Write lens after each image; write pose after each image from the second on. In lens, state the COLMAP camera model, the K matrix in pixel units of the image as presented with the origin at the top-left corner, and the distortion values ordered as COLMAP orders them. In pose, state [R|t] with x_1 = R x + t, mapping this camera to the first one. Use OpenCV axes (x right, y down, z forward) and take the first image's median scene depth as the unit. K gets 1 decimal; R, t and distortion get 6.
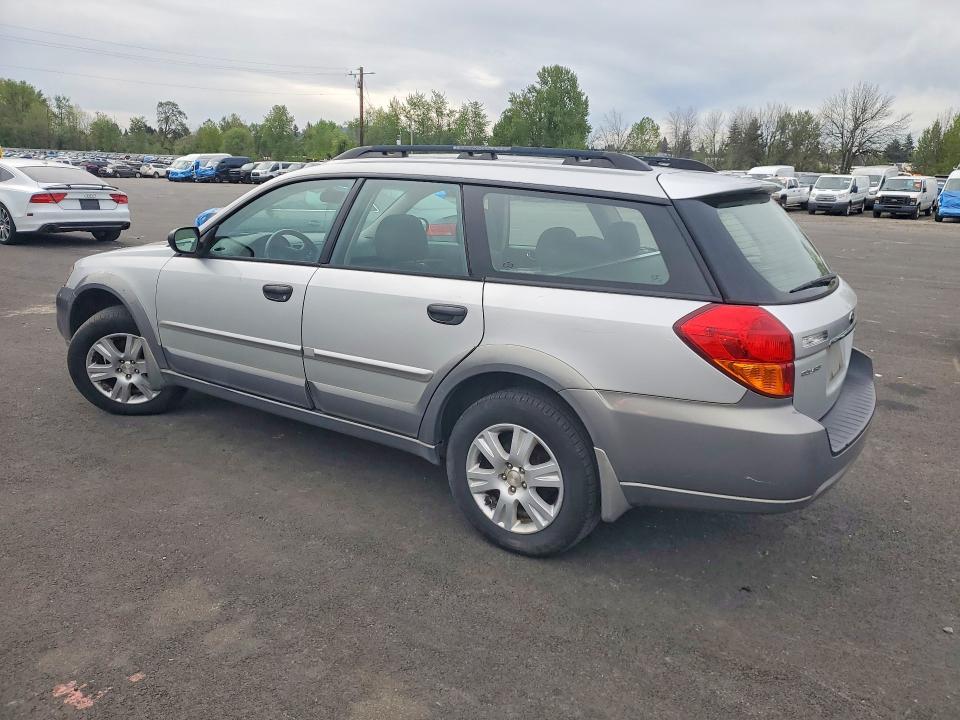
lens RADIAL K [[738.4, 0, 484.4], [0, 738.4, 357.6], [0, 0, 1]] dist [0.022503, -0.013021]
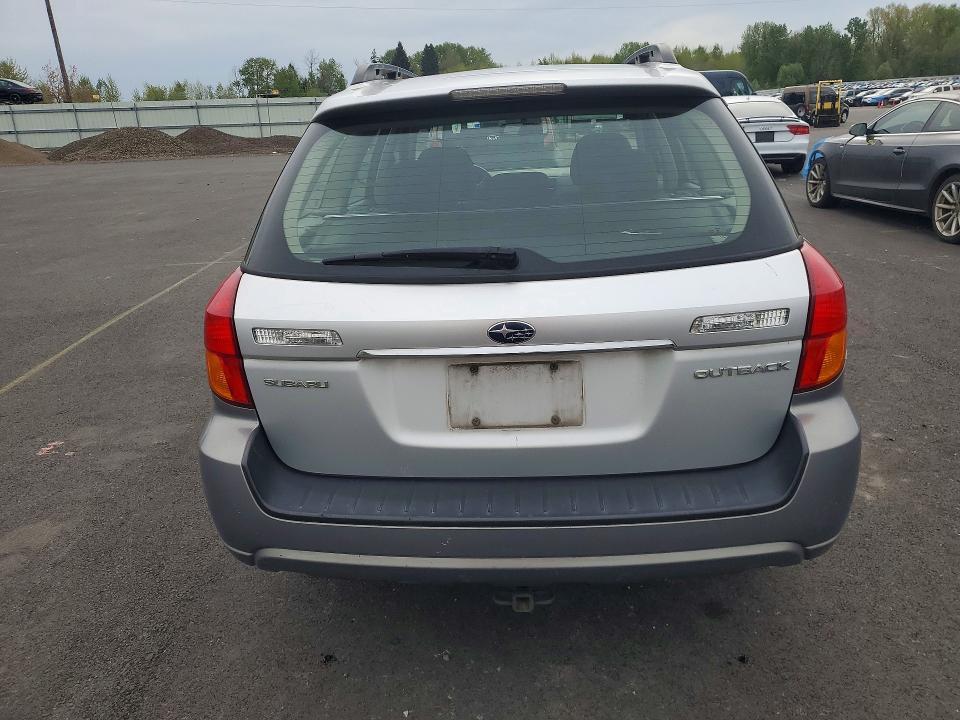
lens RADIAL K [[738.4, 0, 479.5], [0, 738.4, 355.4], [0, 0, 1]] dist [0.022503, -0.013021]
pose [[0.487418, 0.215782, -0.846086, 1.406478], [-0.142830, 0.975635, 0.166540, -0.181341], [0.861408, 0.039672, 0.506363, 1.062699]]
